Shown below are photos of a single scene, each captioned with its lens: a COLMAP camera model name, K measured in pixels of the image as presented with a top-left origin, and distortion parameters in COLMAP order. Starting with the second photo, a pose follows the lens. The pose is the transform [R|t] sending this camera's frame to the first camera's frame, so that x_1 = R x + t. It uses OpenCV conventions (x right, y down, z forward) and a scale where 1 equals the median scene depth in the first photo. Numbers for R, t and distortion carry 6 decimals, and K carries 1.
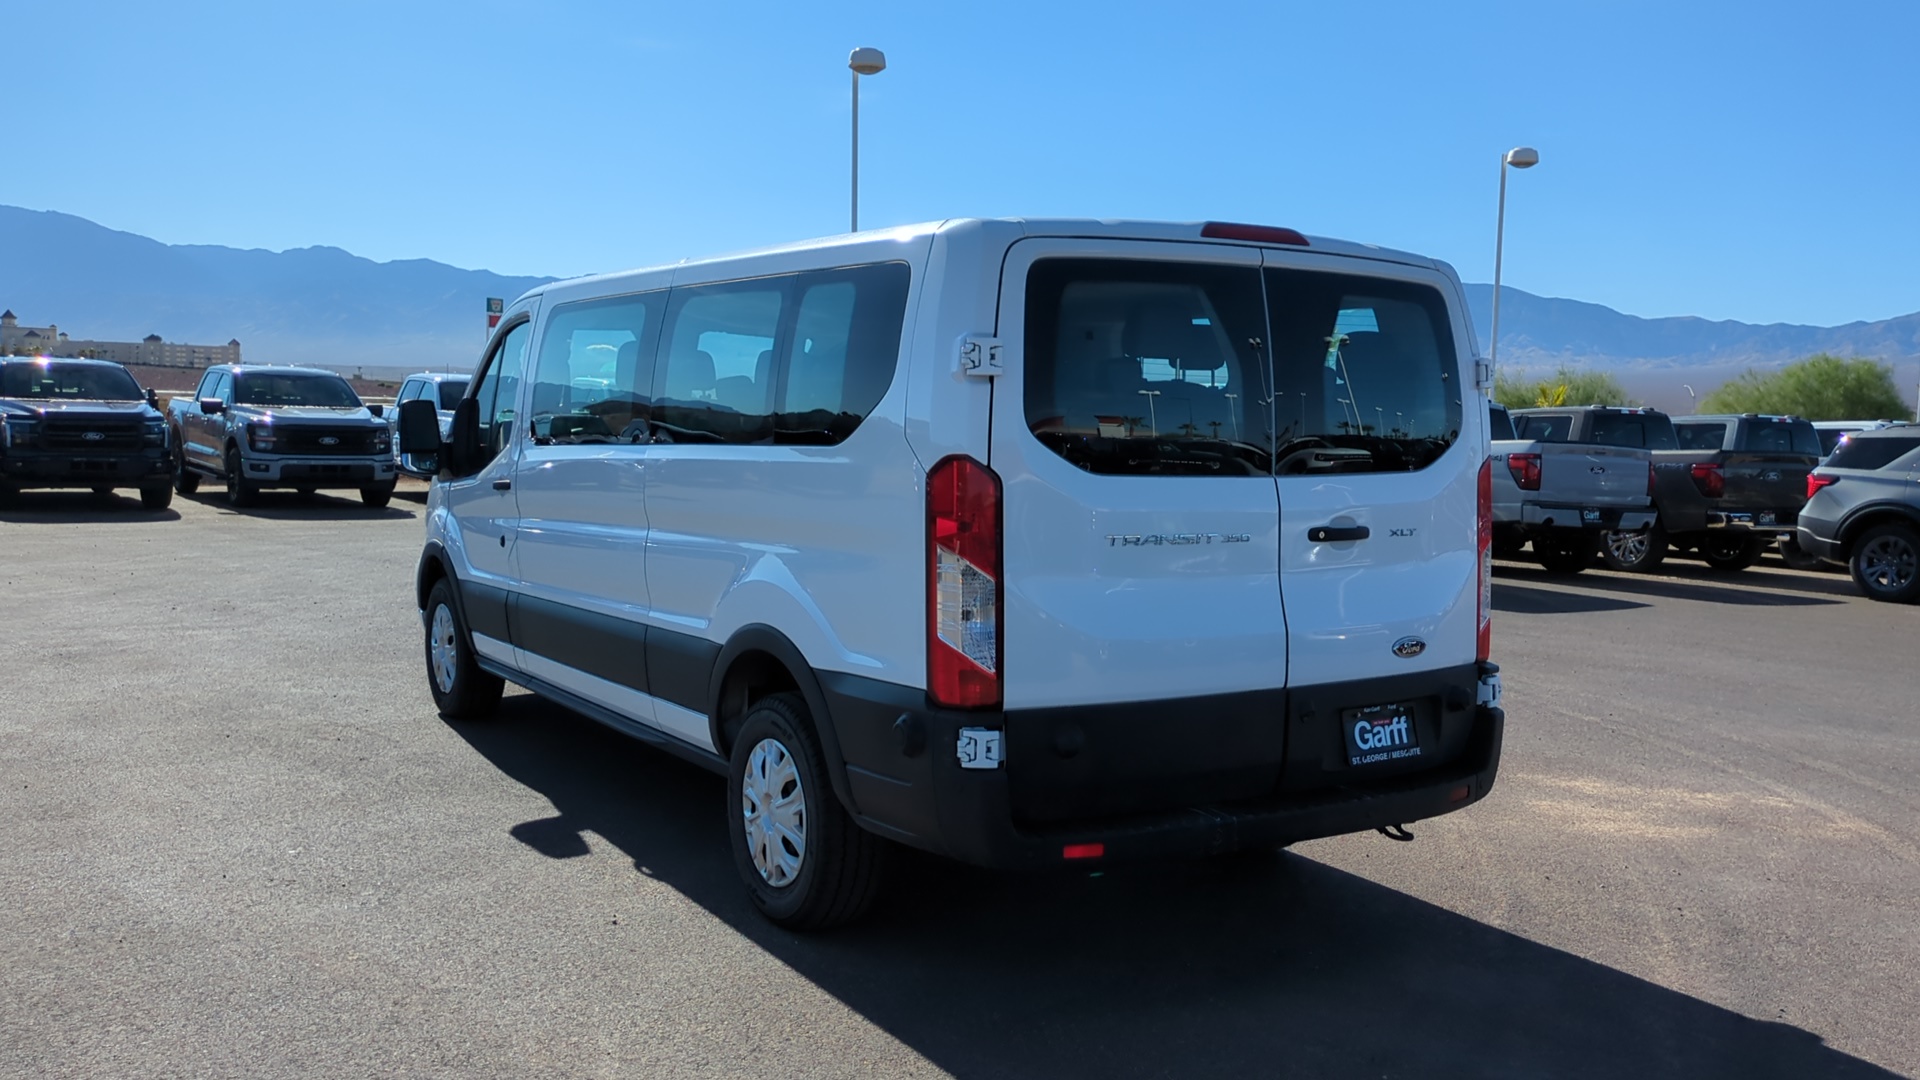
lens RADIAL K [[1658.0, 0, 989.8], [0, 1658.0, 553.4], [0, 0, 1]] dist [0.086817, -0.125377]
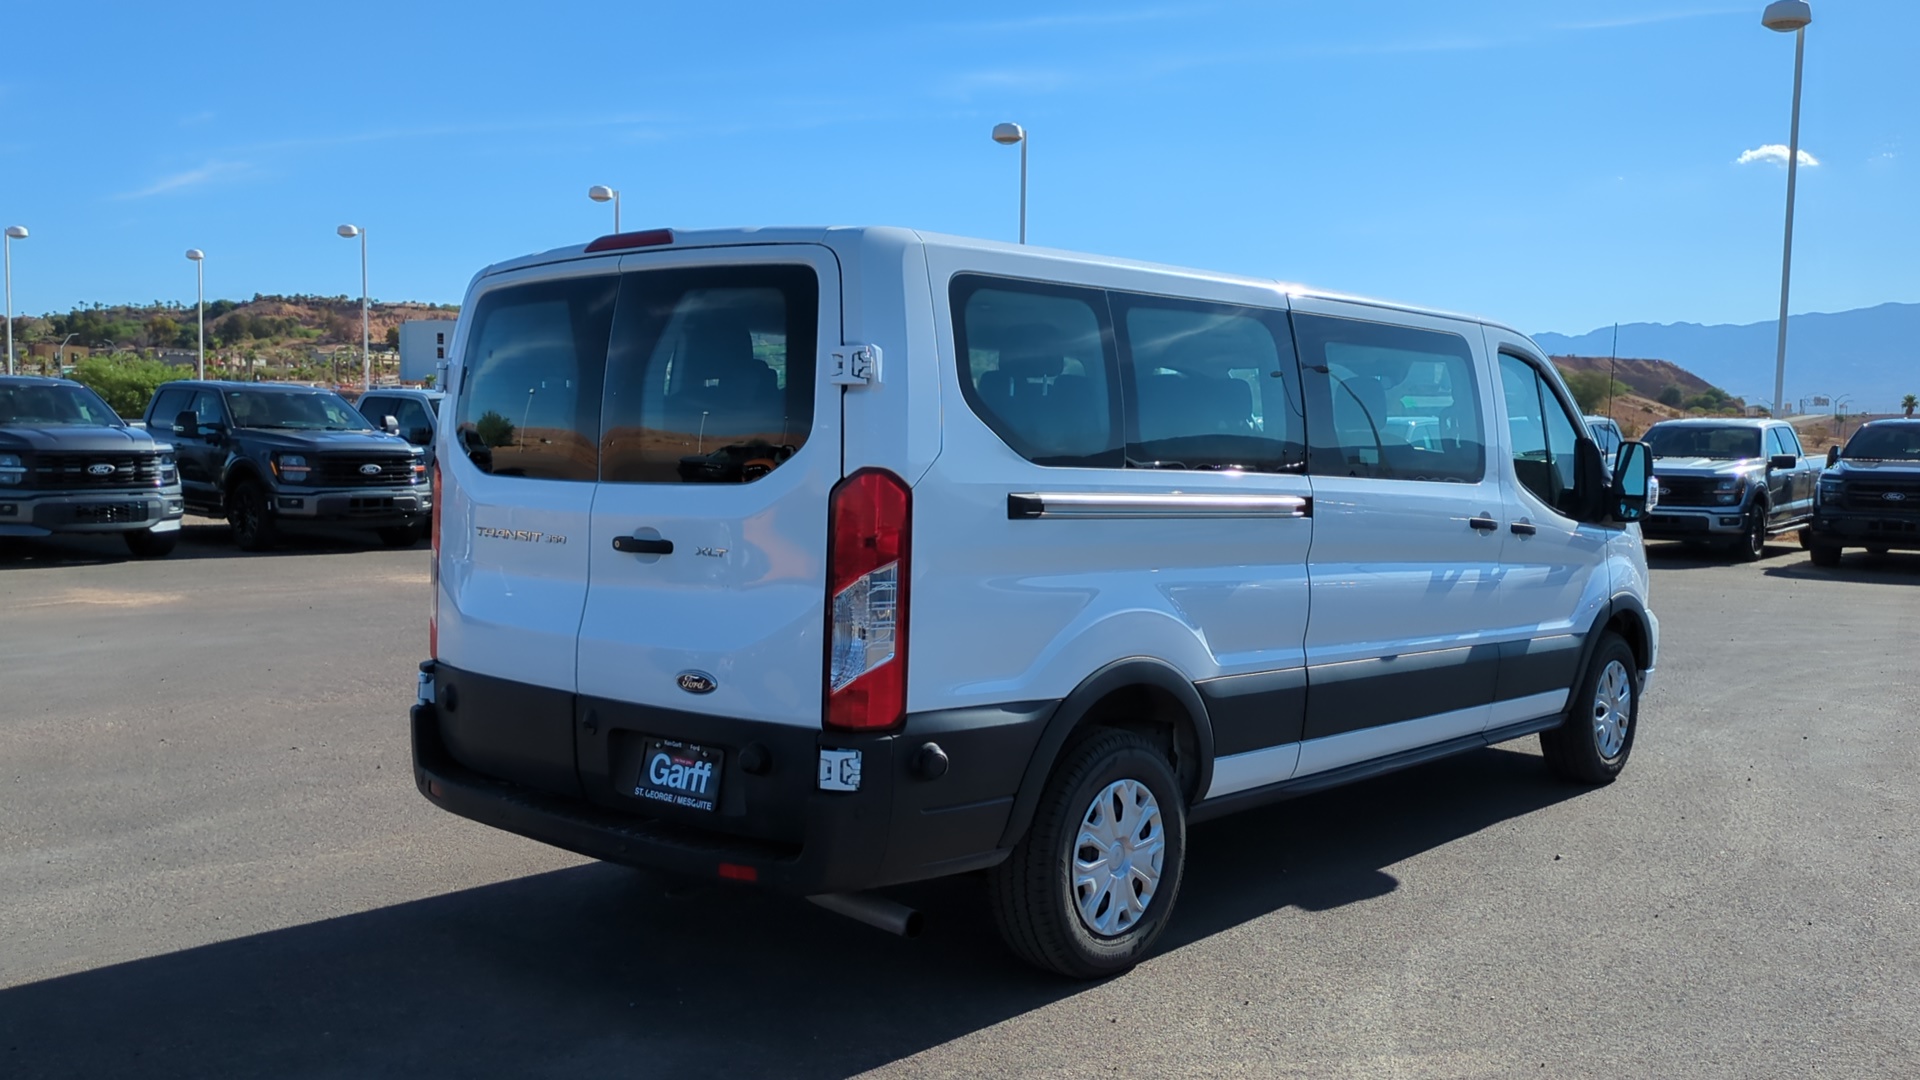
lens RADIAL K [[1633.4, 0, 936.3], [0, 1633.4, 548.6], [0, 0, 1]] dist [0.144698, -0.237536]
pose [[0.249598, 0.045877, -0.967262, 1.125414], [-0.091739, 0.995505, 0.023544, -0.046031], [0.963994, 0.082859, 0.252684, 0.906331]]
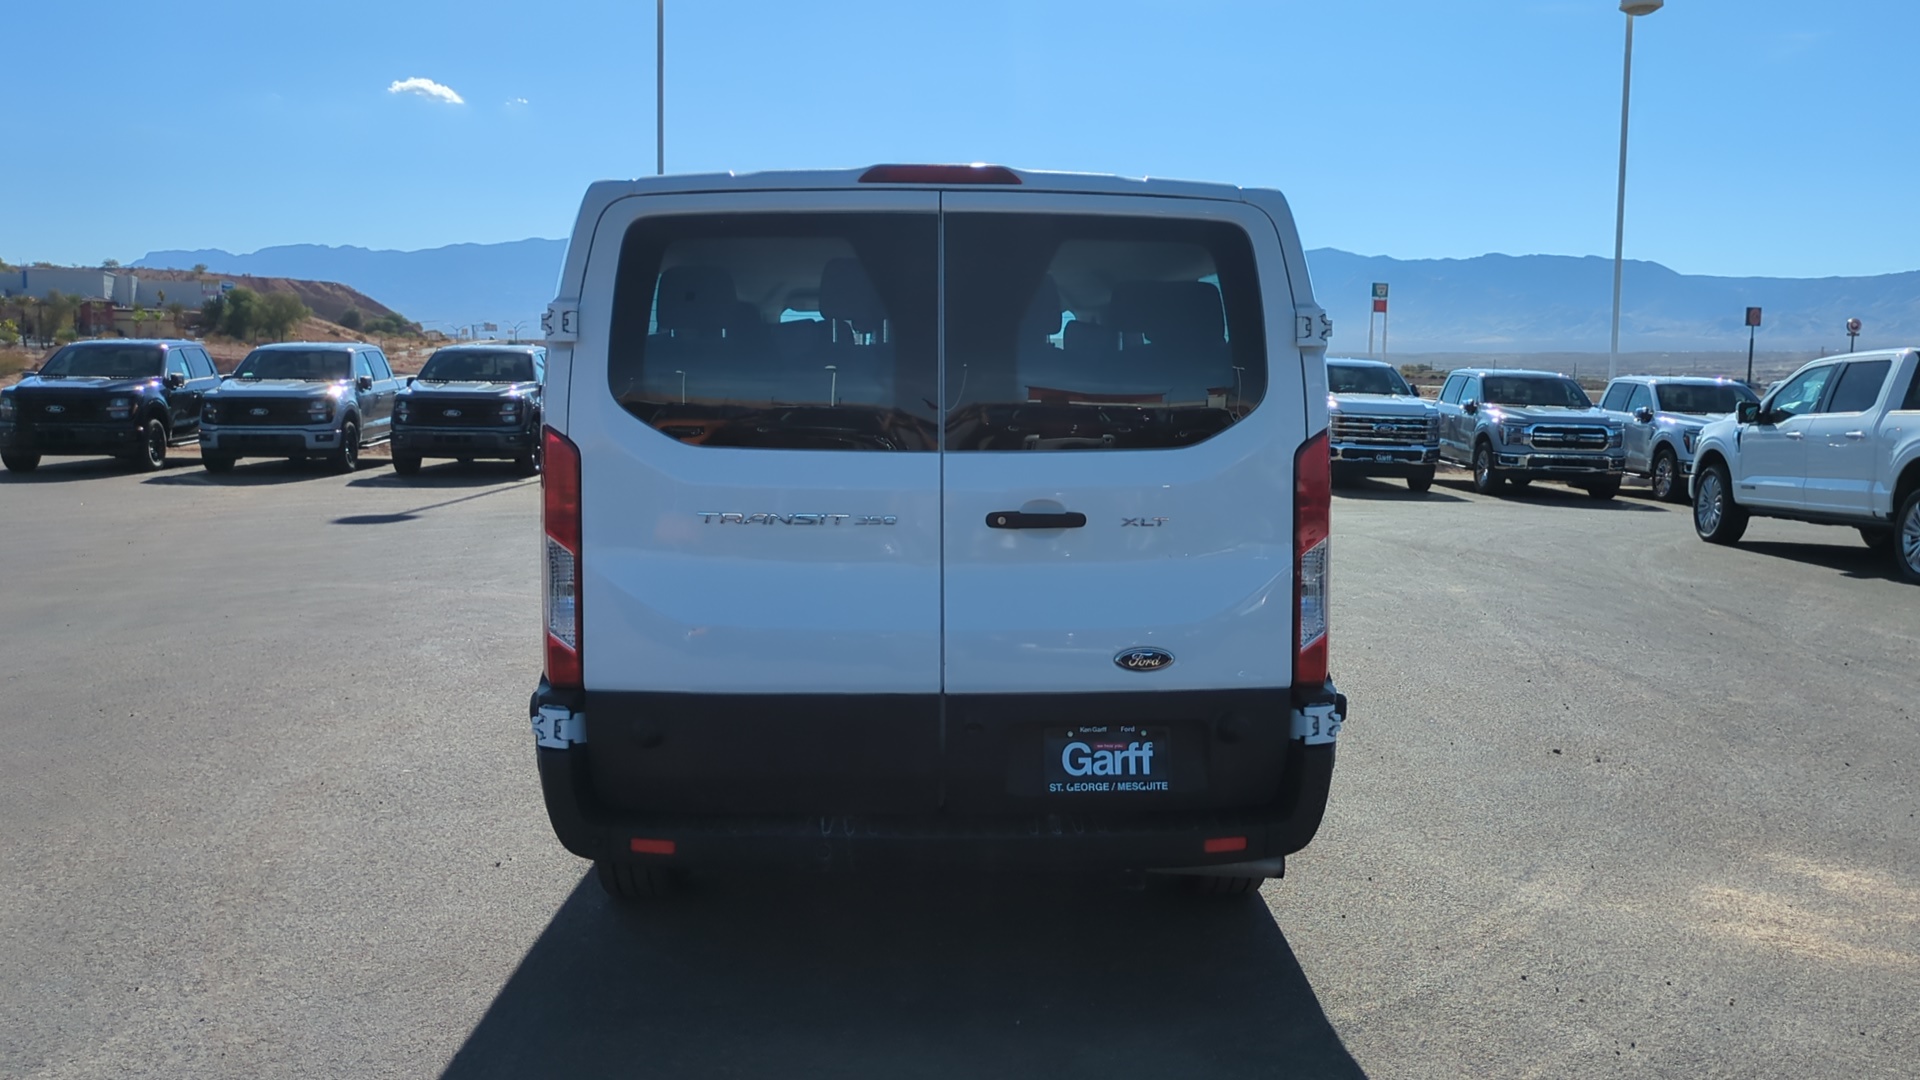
lens RADIAL K [[1658.0, 0, 989.8], [0, 1658.0, 553.4], [0, 0, 1]] dist [0.086817, -0.125377]
pose [[0.861989, 0.039745, -0.505366, 0.607833], [-0.034725, 0.999209, 0.019356, -0.010198], [0.505736, 0.000864, 0.862688, 0.247756]]
